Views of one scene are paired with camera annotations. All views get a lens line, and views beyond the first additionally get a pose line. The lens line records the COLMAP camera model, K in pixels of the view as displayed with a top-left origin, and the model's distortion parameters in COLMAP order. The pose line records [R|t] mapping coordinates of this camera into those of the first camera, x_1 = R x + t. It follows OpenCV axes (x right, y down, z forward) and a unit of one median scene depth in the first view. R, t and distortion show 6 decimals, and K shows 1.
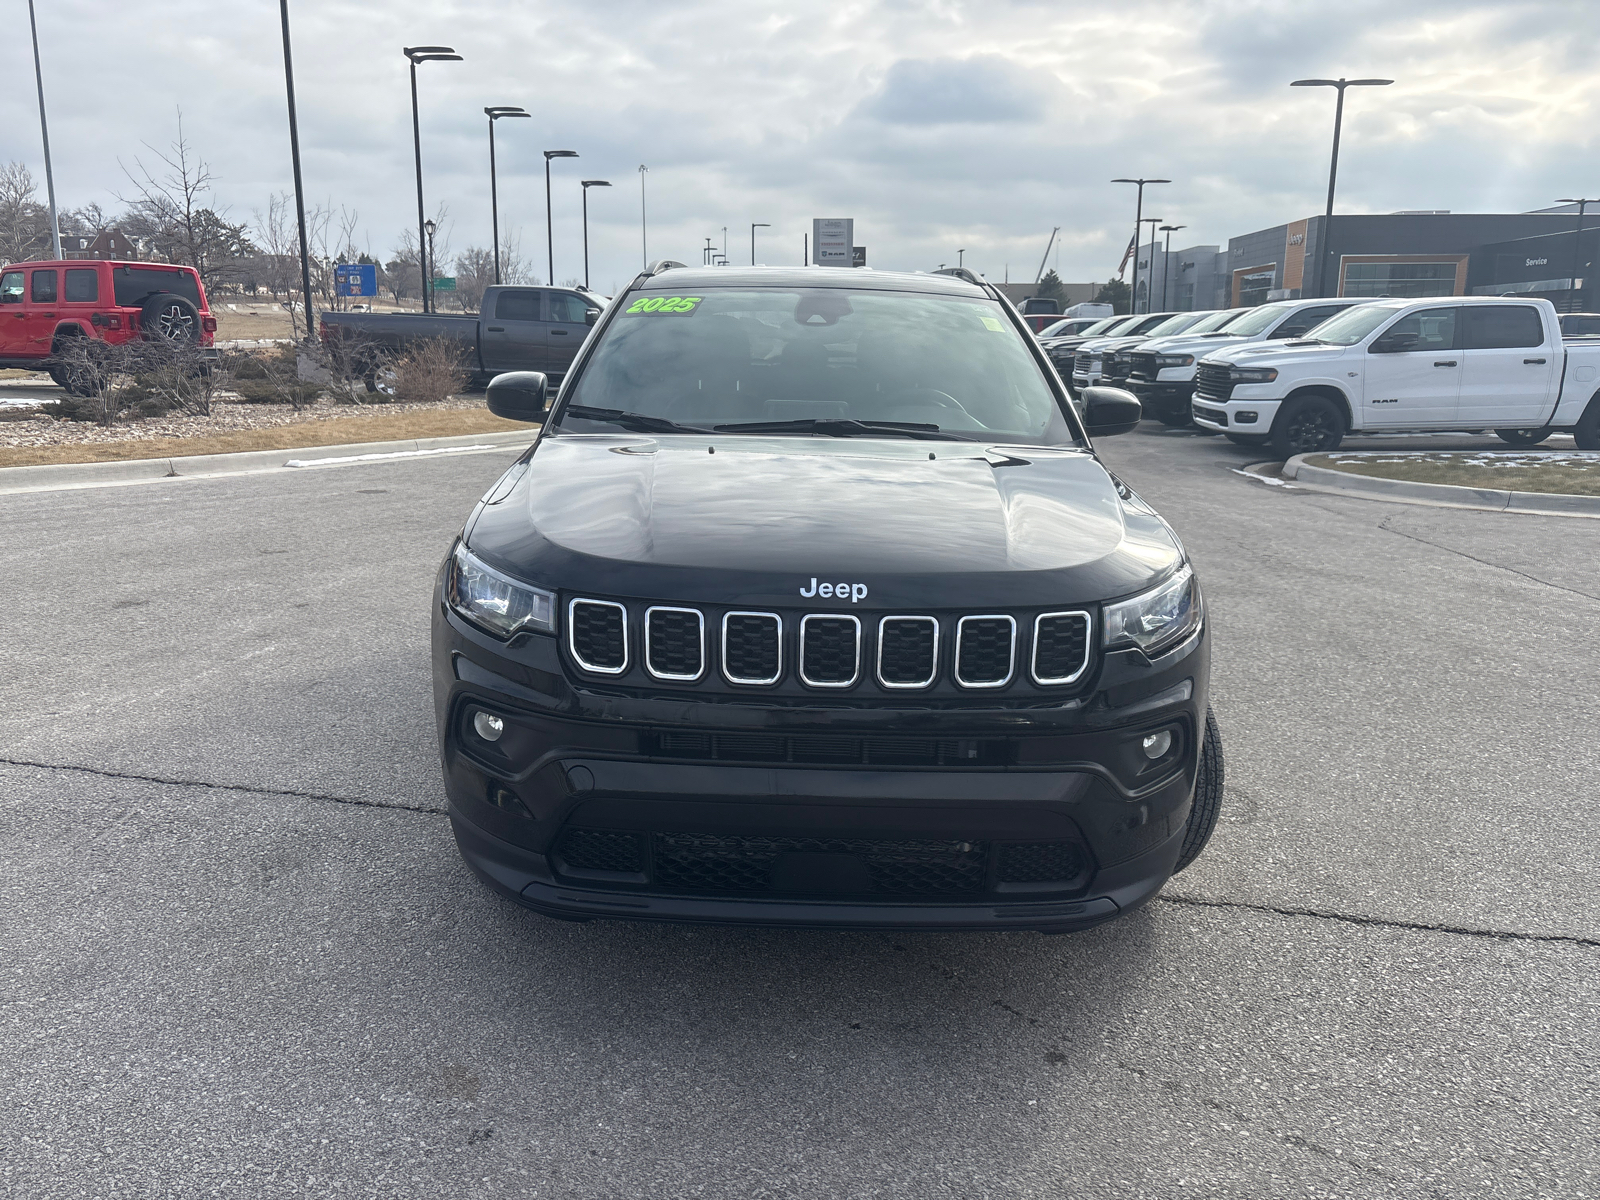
lens RADIAL K [[1212.5, 0, 791.9], [0, 1212.5, 585.1], [0, 0, 1]] dist [0.037701, -0.033945]
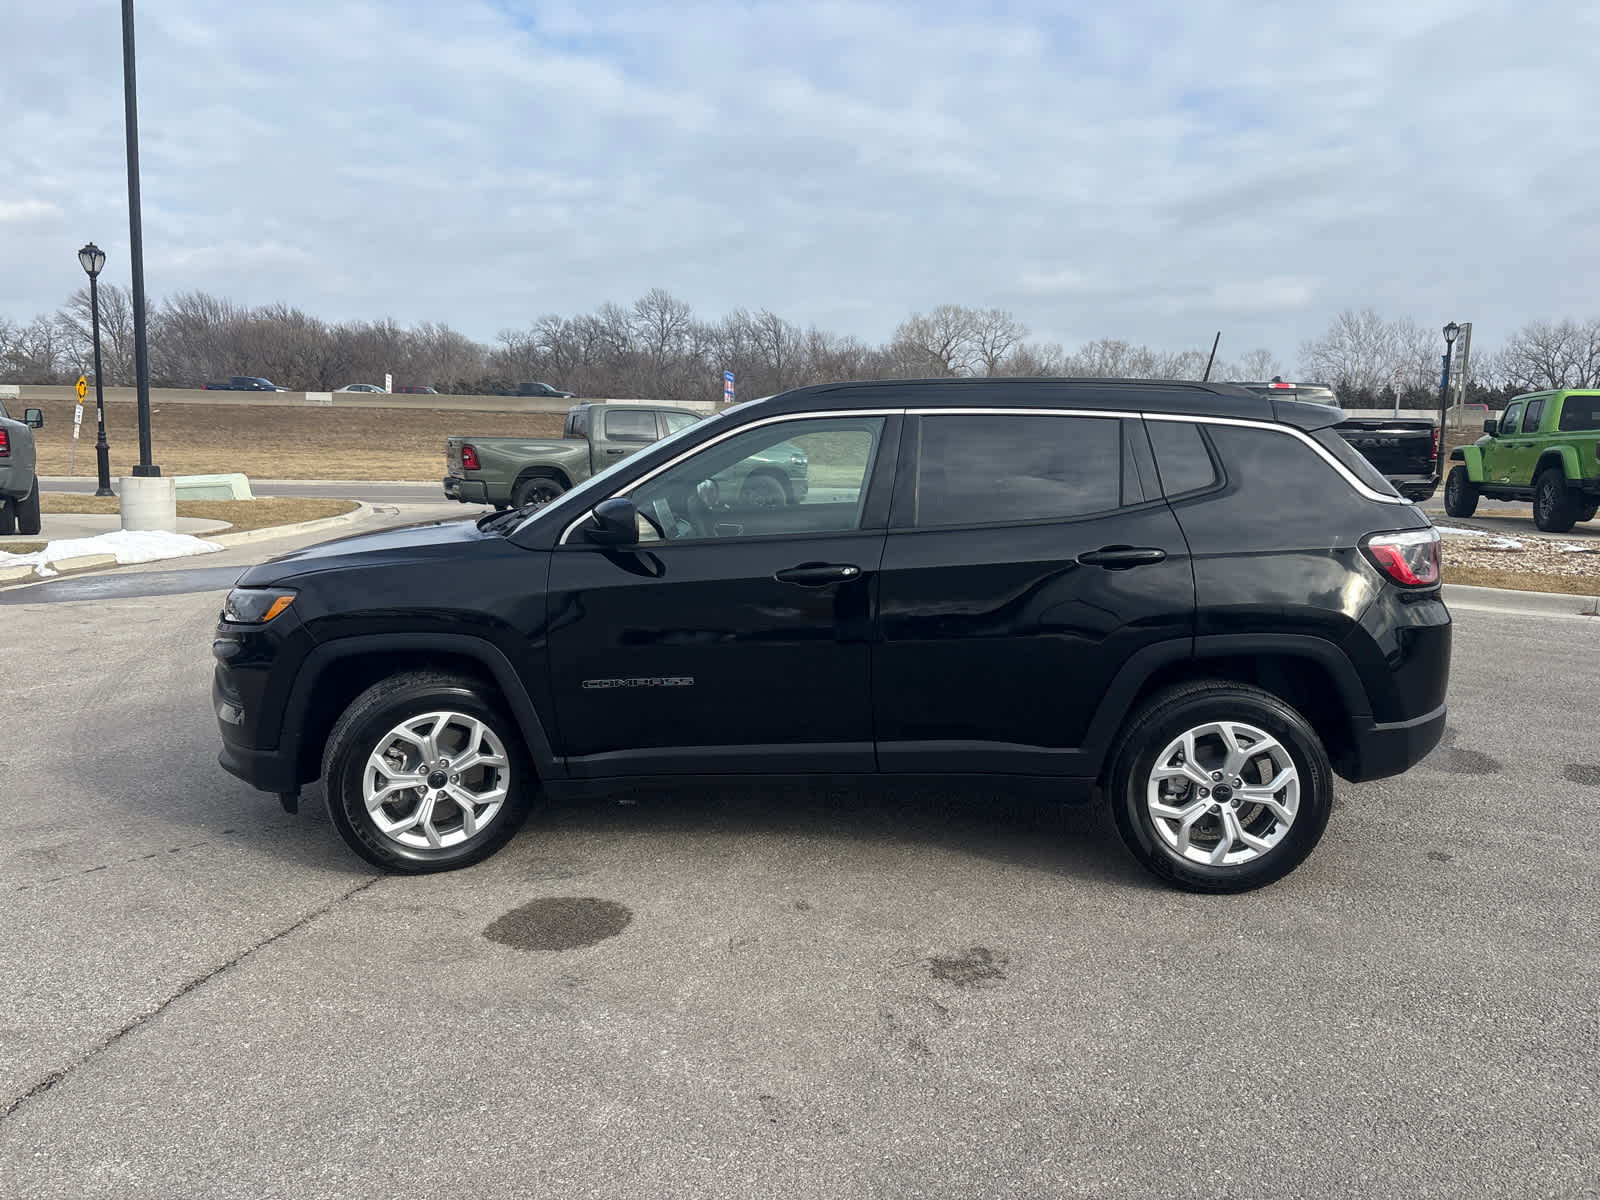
lens RADIAL K [[1212.5, 0, 801.9], [0, 1212.5, 596.1], [0, 0, 1]] dist [0.037701, -0.033945]
pose [[-0.066967, 0.112628, -0.991378, 0.099778], [-0.216025, 0.968403, 0.124611, -0.018845], [0.974089, 0.222507, -0.040520, 0.094750]]
